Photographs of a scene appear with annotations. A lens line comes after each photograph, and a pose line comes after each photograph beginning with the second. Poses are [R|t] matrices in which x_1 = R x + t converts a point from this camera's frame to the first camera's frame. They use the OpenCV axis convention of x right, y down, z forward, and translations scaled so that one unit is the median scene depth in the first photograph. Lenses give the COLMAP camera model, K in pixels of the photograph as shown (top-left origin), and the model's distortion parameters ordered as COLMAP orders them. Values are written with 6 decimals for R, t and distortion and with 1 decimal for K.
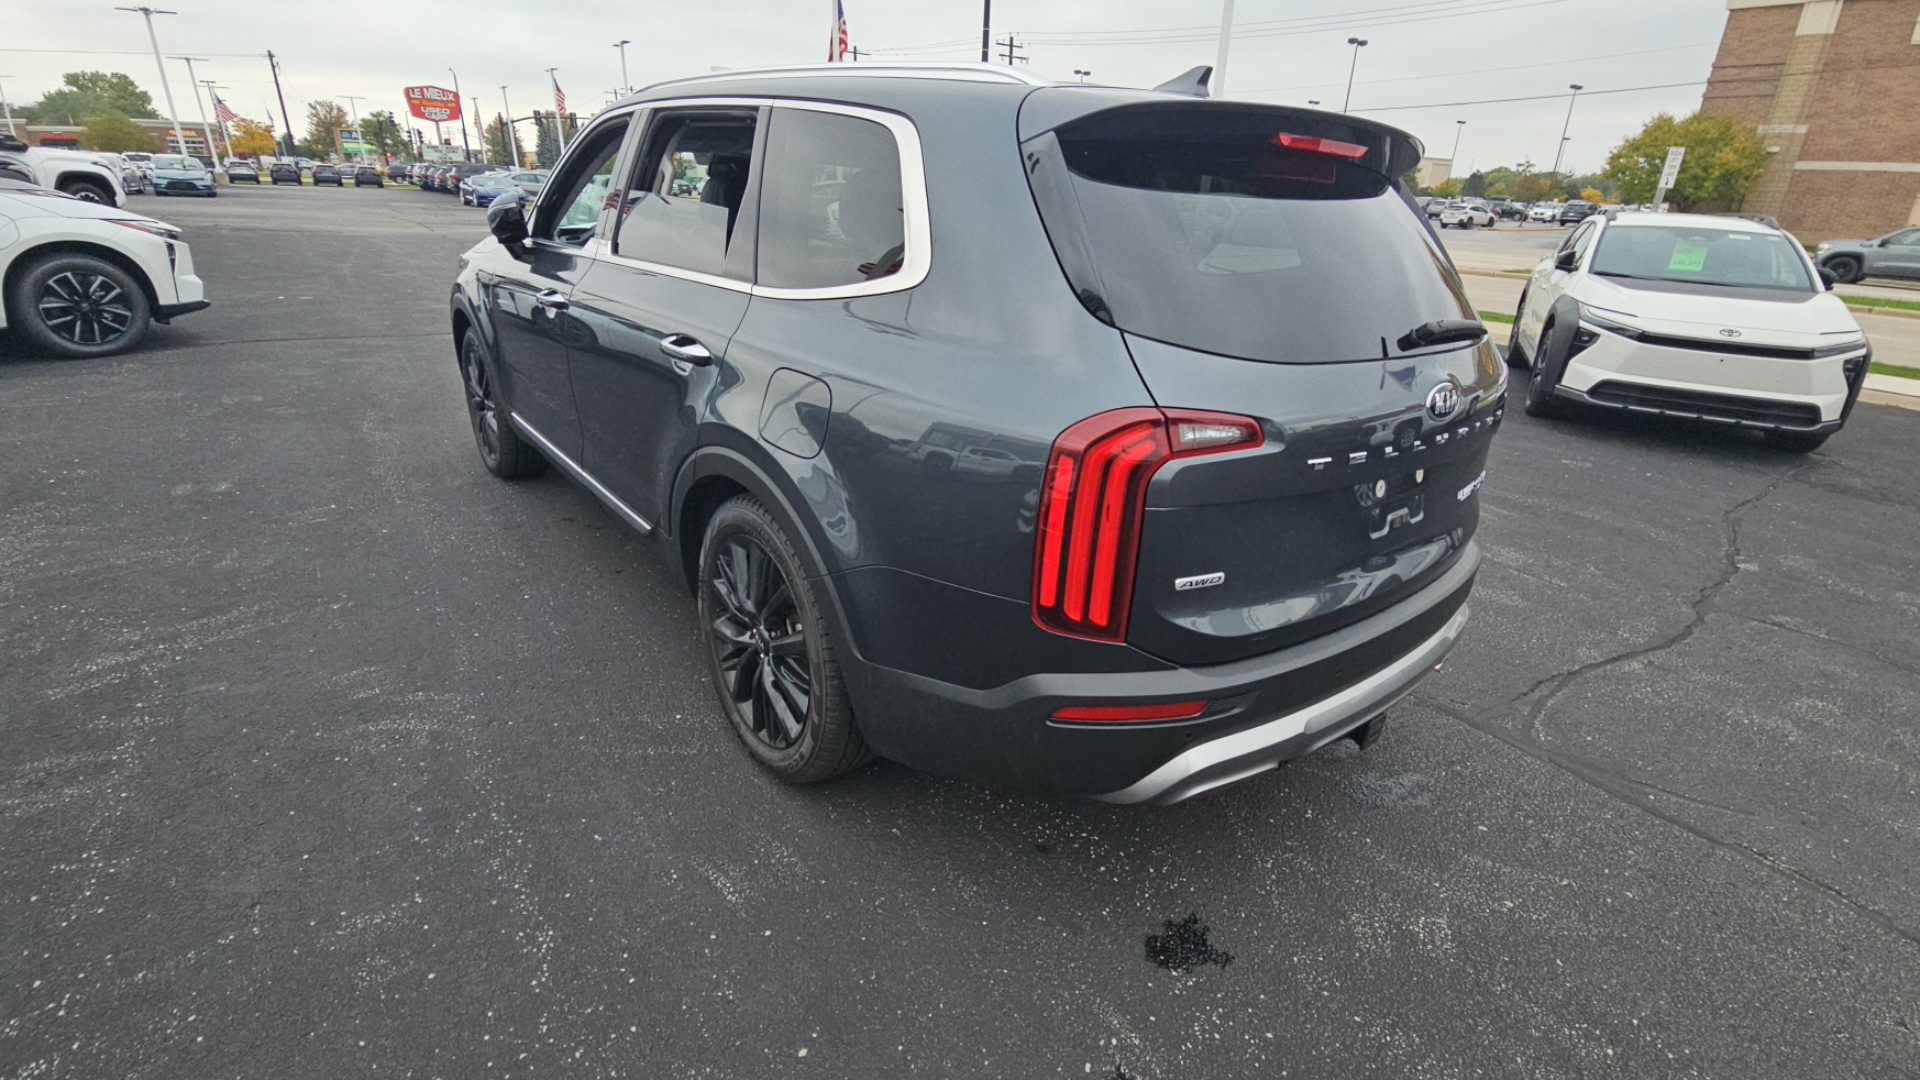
lens RADIAL K [[856.8, 0, 975.2], [0, 856.8, 541.3], [0, 0, 1]] dist [0.007901, -0.006853]
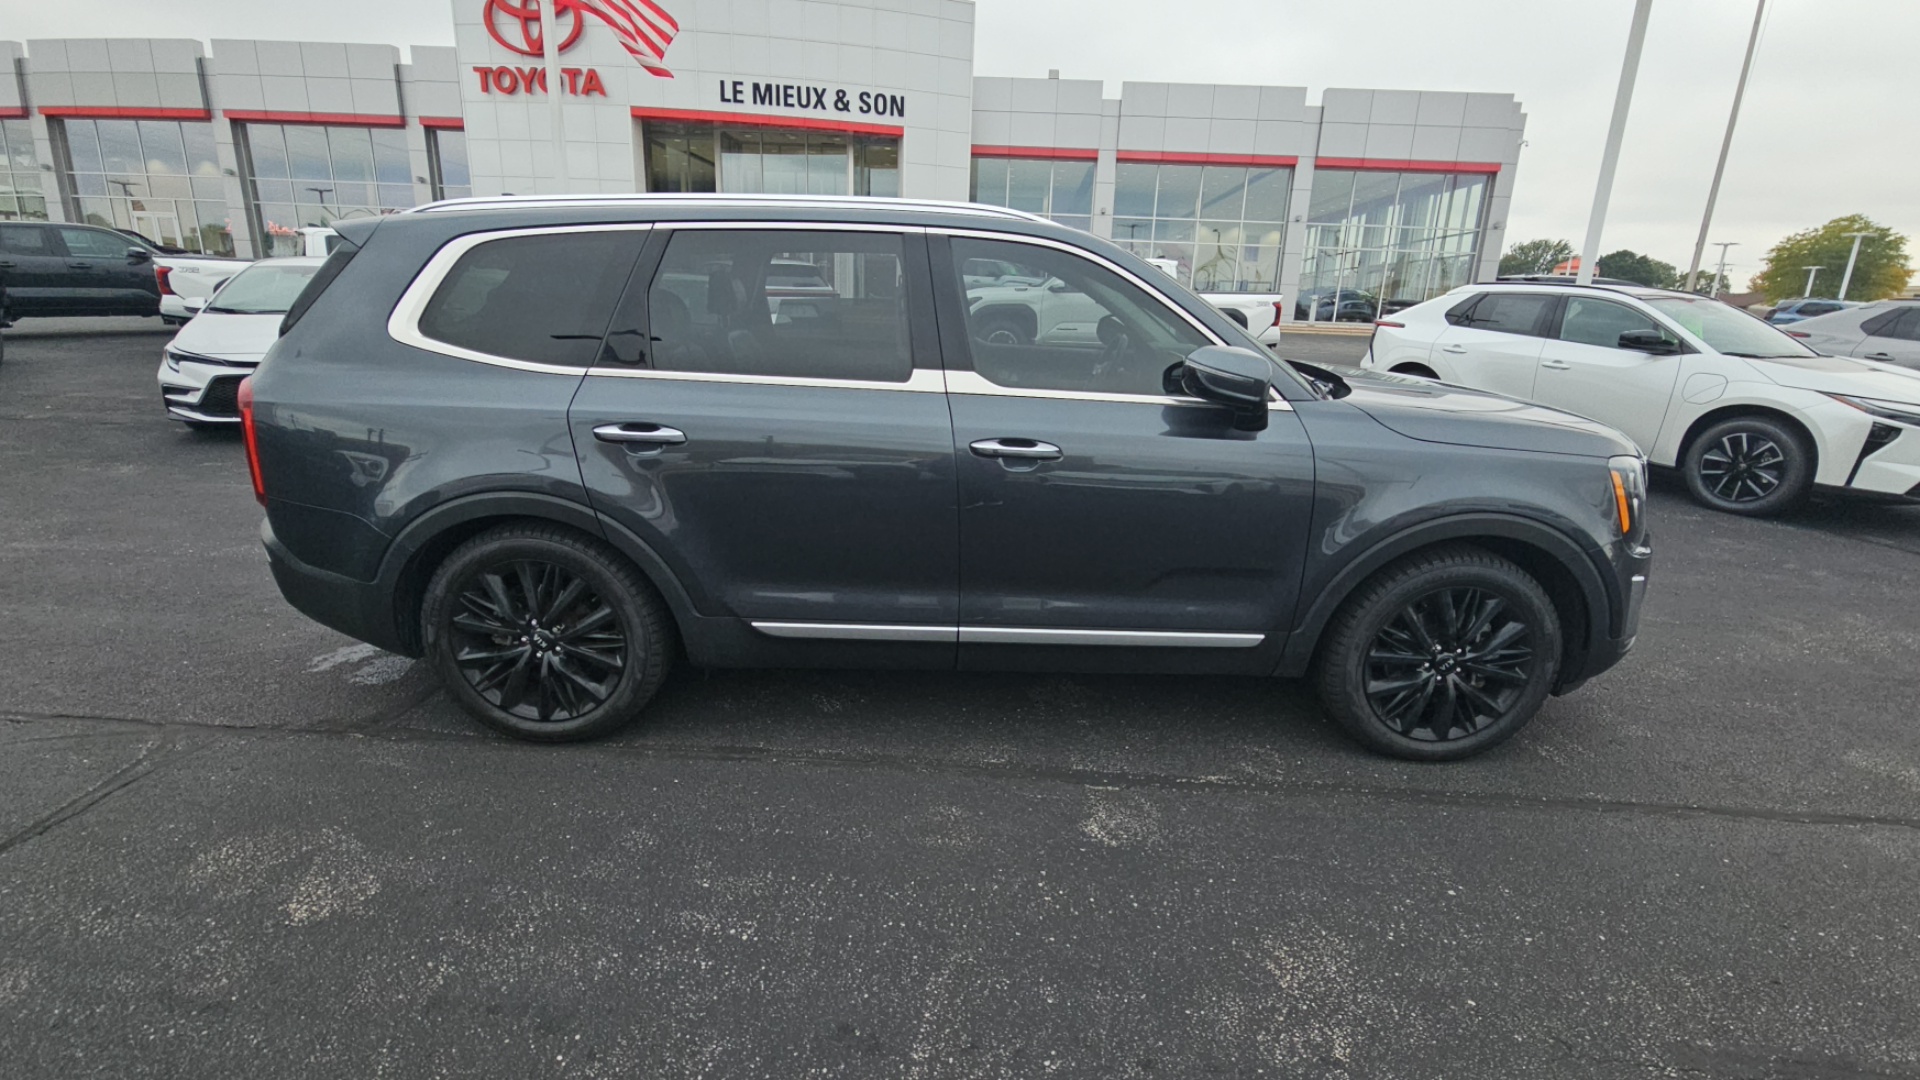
lens RADIAL K [[856.8, 0, 986.8], [0, 856.8, 543.5], [0, 0, 1]] dist [0.007901, -0.006853]
pose [[-0.624755, 0.156129, -0.765053, 0.857978], [-0.352812, 0.817633, 0.454972, -0.877036], [0.696567, 0.554166, -0.455736, 2.242424]]
